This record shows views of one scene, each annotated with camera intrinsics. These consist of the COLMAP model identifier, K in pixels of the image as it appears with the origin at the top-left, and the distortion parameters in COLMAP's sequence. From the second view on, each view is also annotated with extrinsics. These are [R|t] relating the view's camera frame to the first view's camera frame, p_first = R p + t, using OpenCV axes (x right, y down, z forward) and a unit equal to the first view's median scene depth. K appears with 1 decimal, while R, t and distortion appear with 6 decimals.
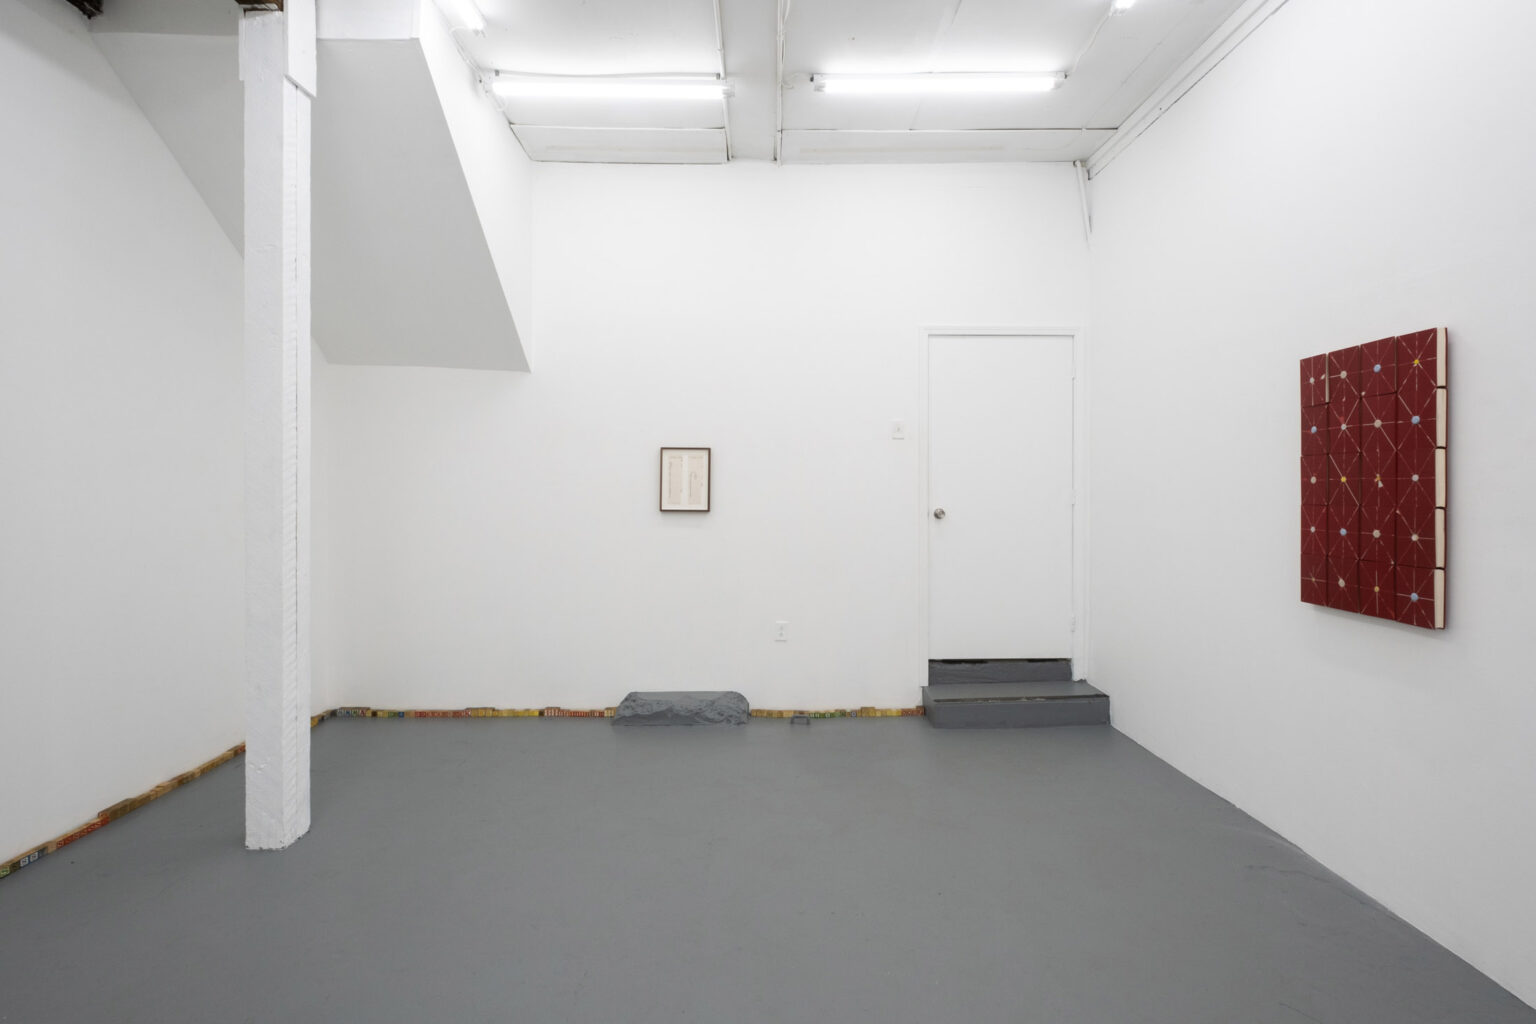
lens RADIAL K [[687.0, 0, 771.1], [0, 687.0, 482.1], [0, 0, 1]] dist [-0.002436, 0.001066]
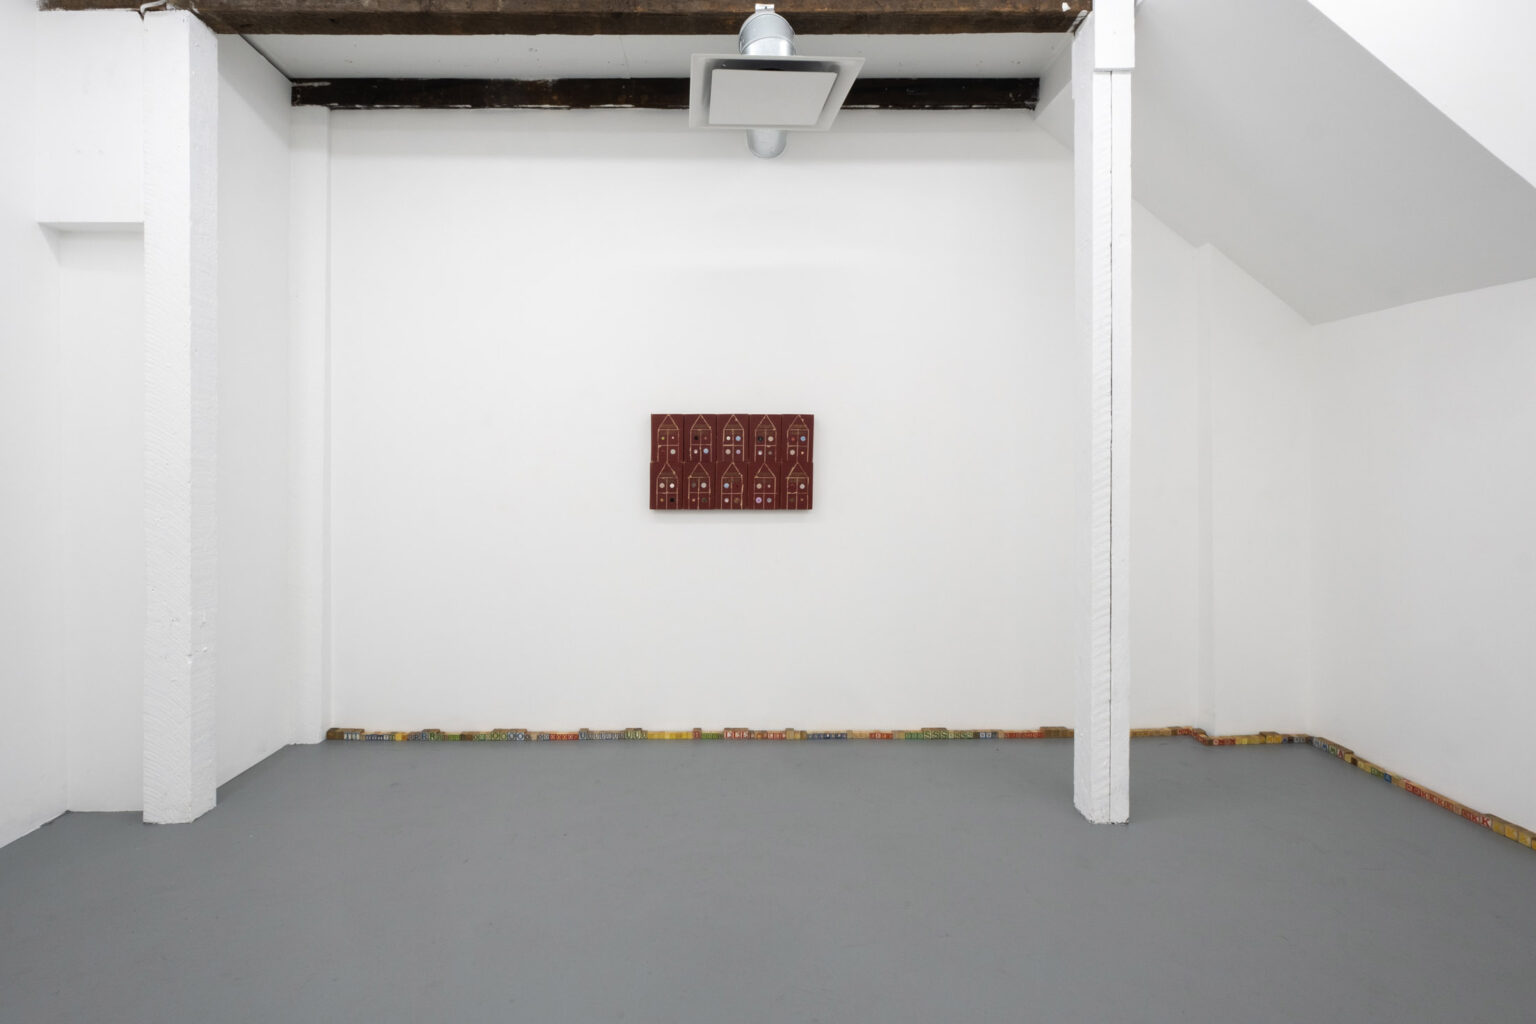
lens RADIAL K [[687.0, 0, 738.4], [0, 687.0, 475.8], [0, 0, 1]] dist [-0.002436, 0.001066]
pose [[-0.012621, 0.000641, -0.999920, 0.215362], [0.009319, 0.999956, 0.000524, 0.005625], [0.999877, -0.009311, -0.012627, 0.319776]]
